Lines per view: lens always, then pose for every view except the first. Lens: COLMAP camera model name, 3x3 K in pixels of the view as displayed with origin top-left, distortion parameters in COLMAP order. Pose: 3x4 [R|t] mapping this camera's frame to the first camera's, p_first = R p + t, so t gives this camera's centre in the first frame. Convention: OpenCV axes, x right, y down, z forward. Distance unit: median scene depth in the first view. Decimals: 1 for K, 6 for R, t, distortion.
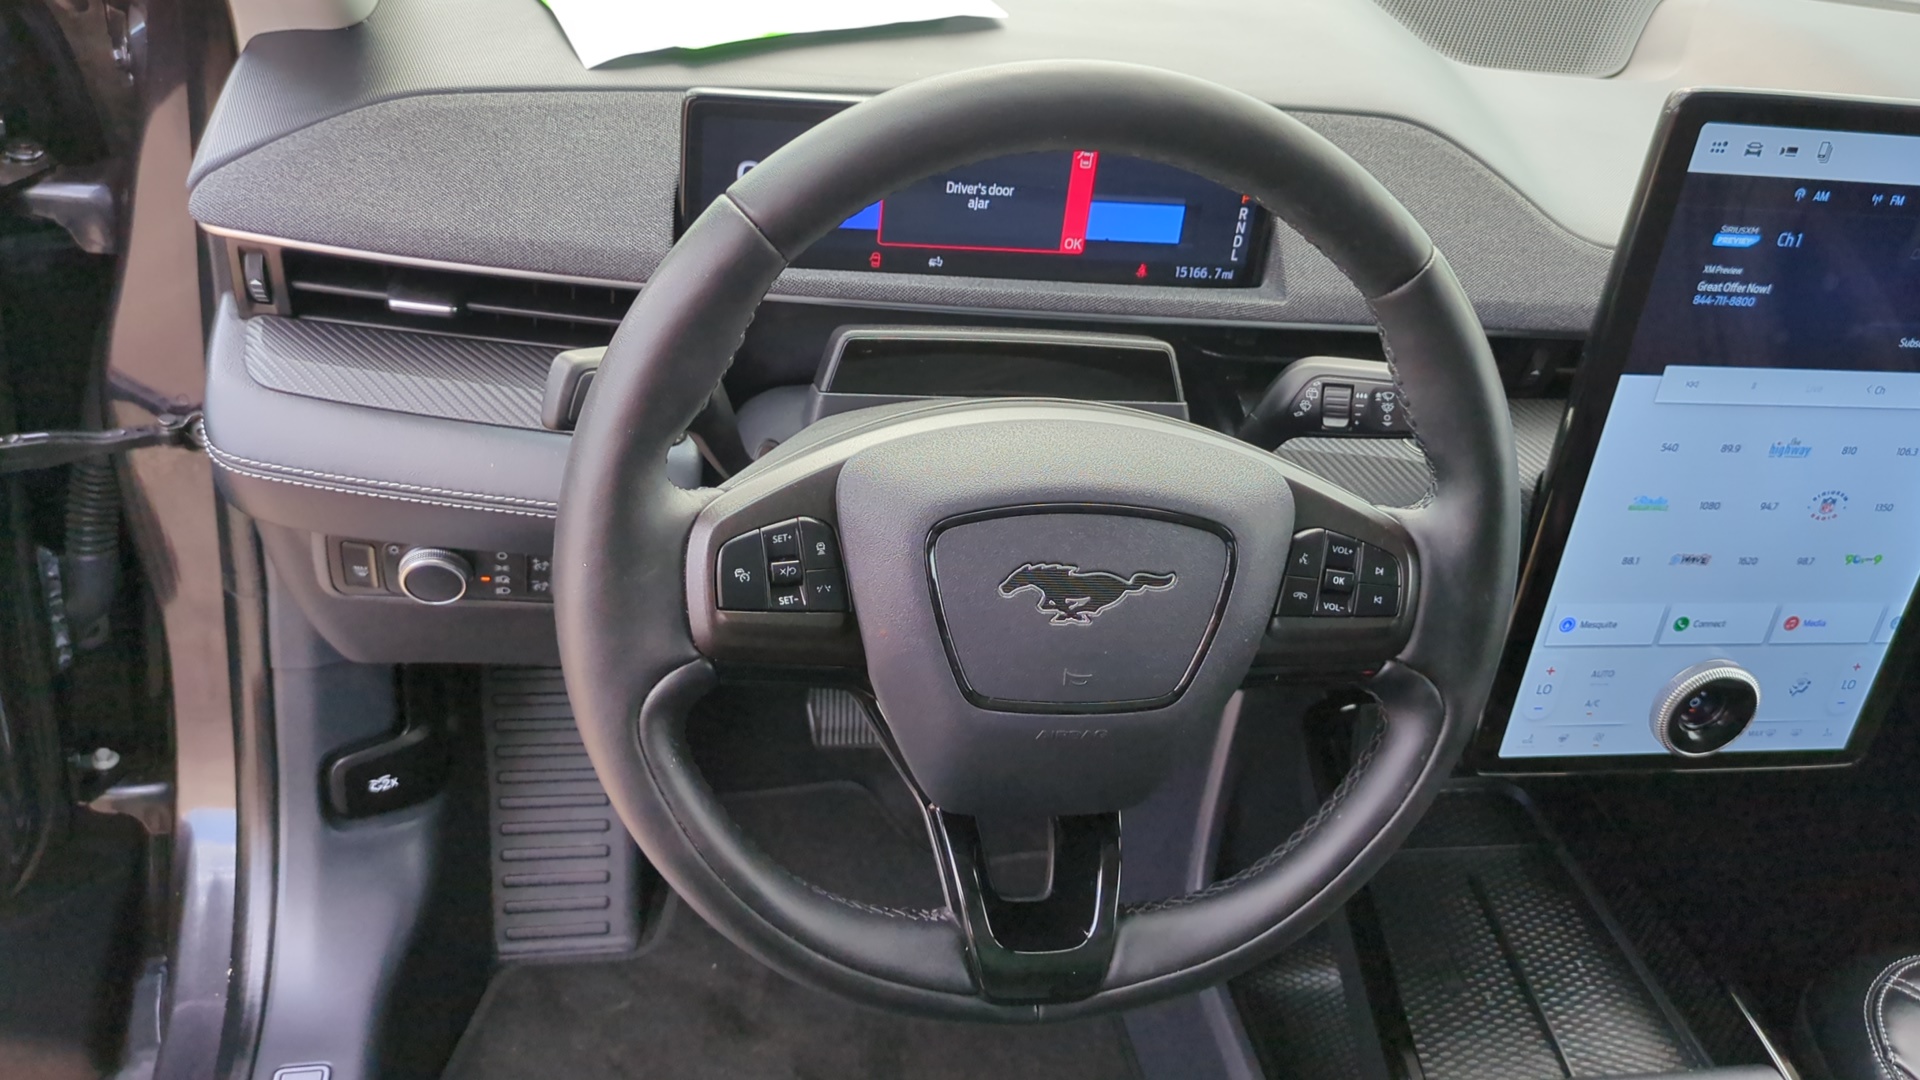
lens RADIAL K [[1703.1, 0, 922.6], [0, 1703.1, 538.7], [0, 0, 1]] dist [0.035312, -0.007074]
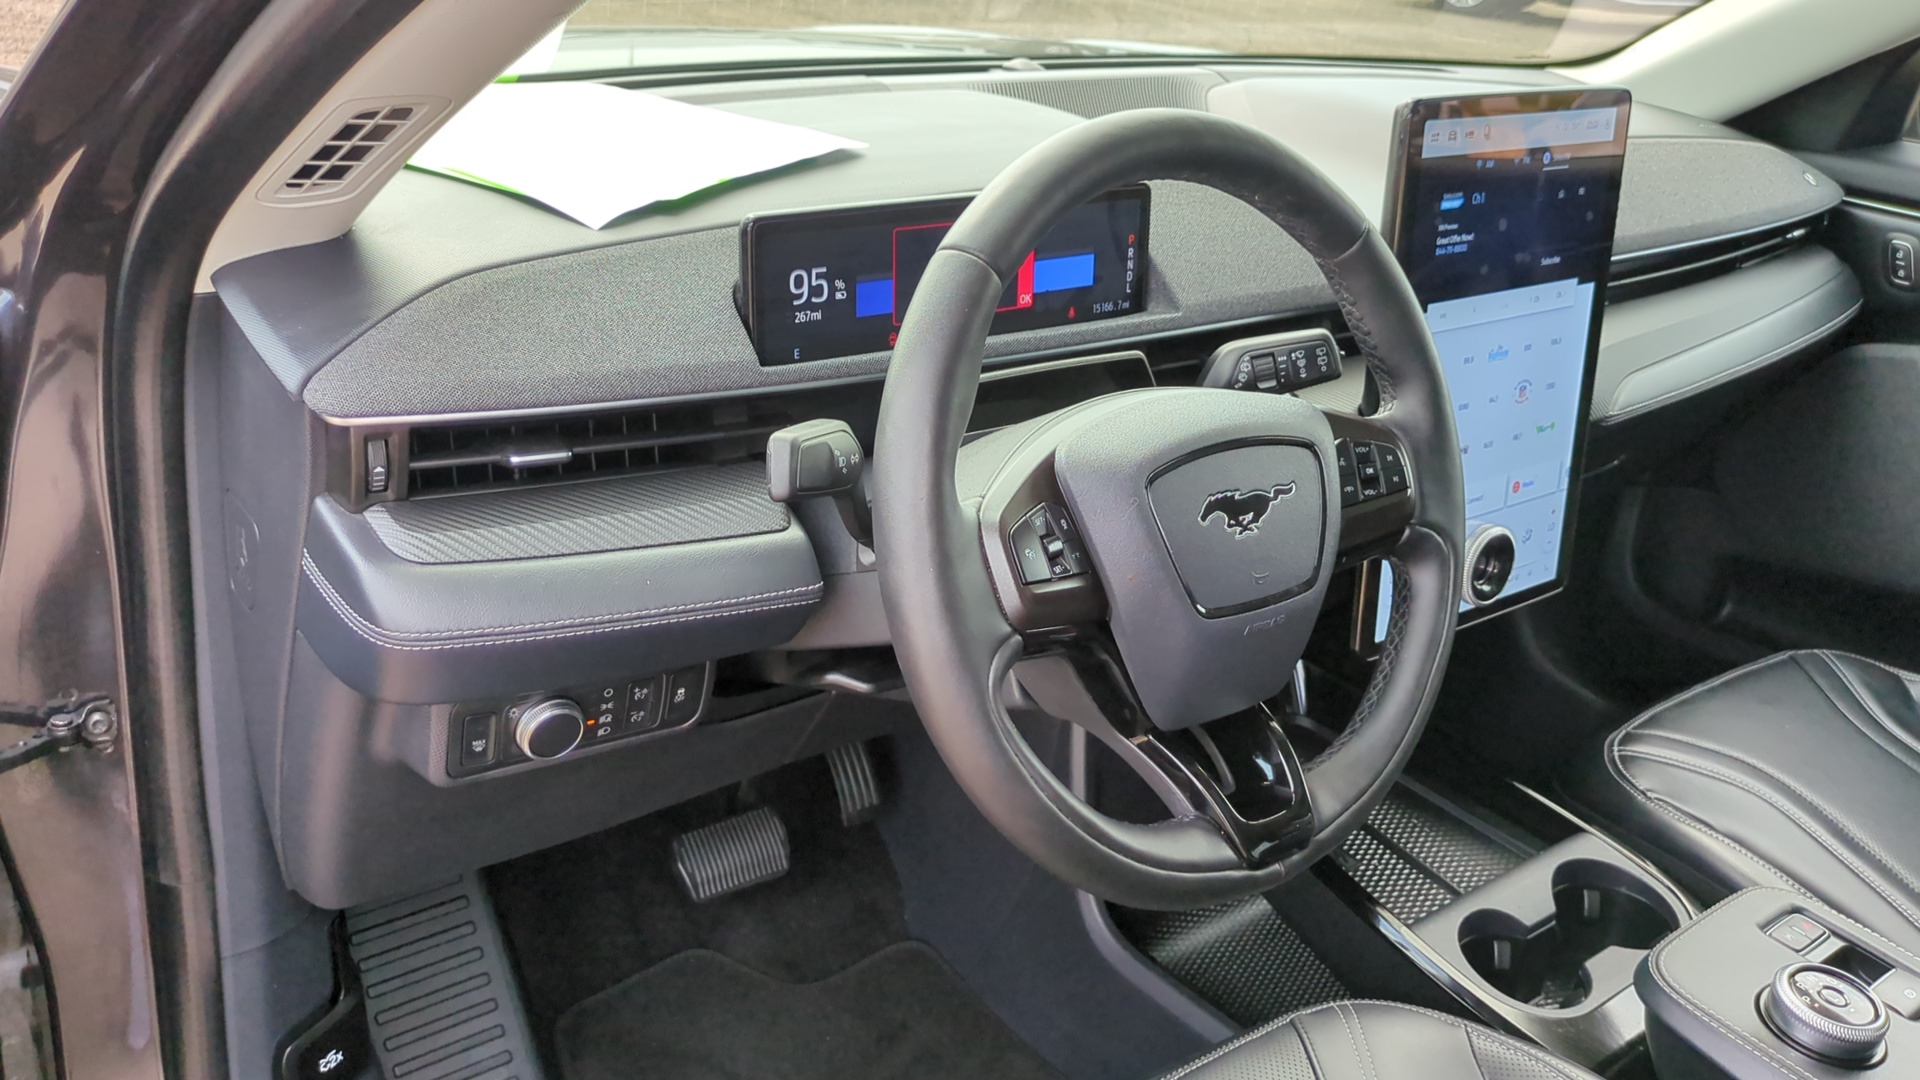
lens RADIAL K [[1726.9, 0, 960.0], [0, 1726.9, 540.0], [0, 0, 1]] dist [0.082372, -0.120495]
pose [[0.875215, -0.240718, 0.419587, -0.530426], [0.297540, 0.951791, -0.074592, 0.070839], [-0.381404, 0.190128, 0.904645, -0.063848]]
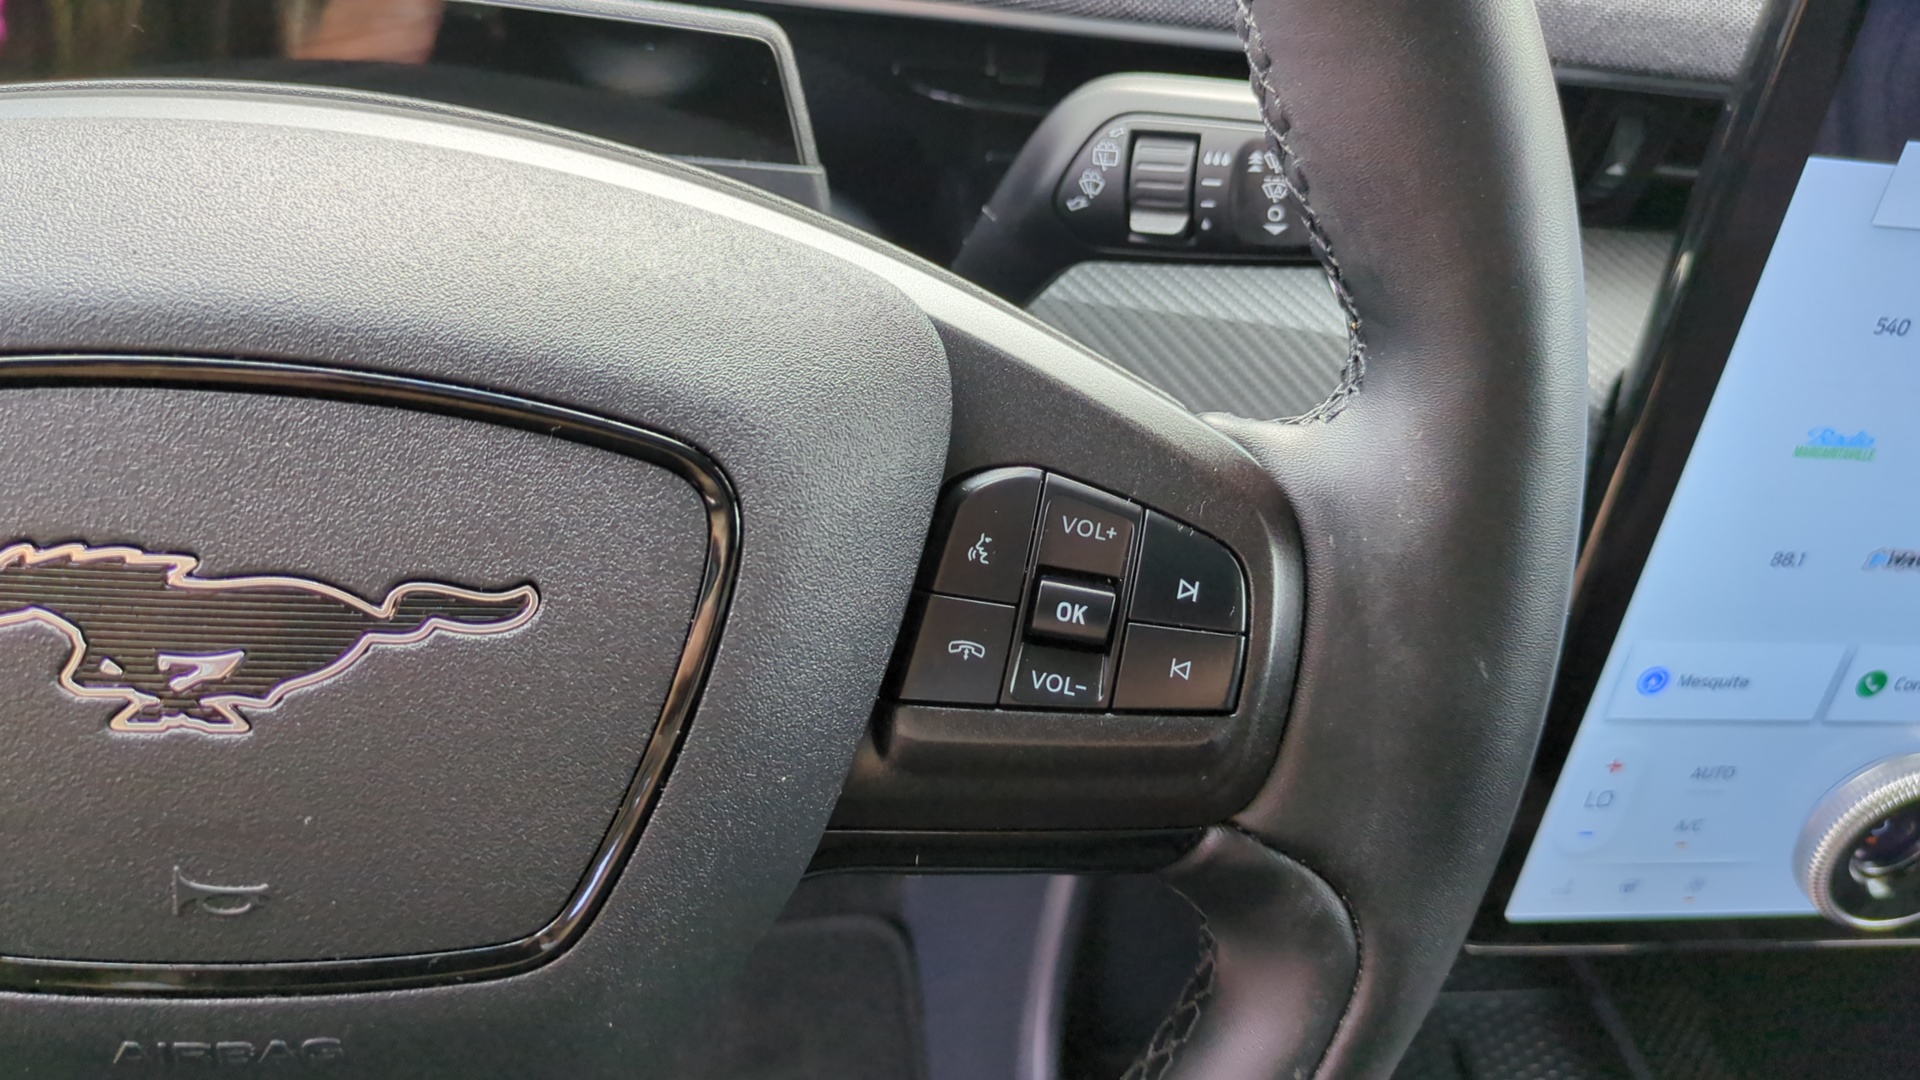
lens RADIAL K [[1726.9, 0, 960.0], [0, 1726.9, 540.0], [0, 0, 1]] dist [0.082372, -0.120495]
pose [[0.999343, 0.035051, 0.009256, 0.190292], [-0.035366, 0.998711, 0.036408, -0.002928], [-0.007968, -0.036712, 0.999294, 0.560003]]
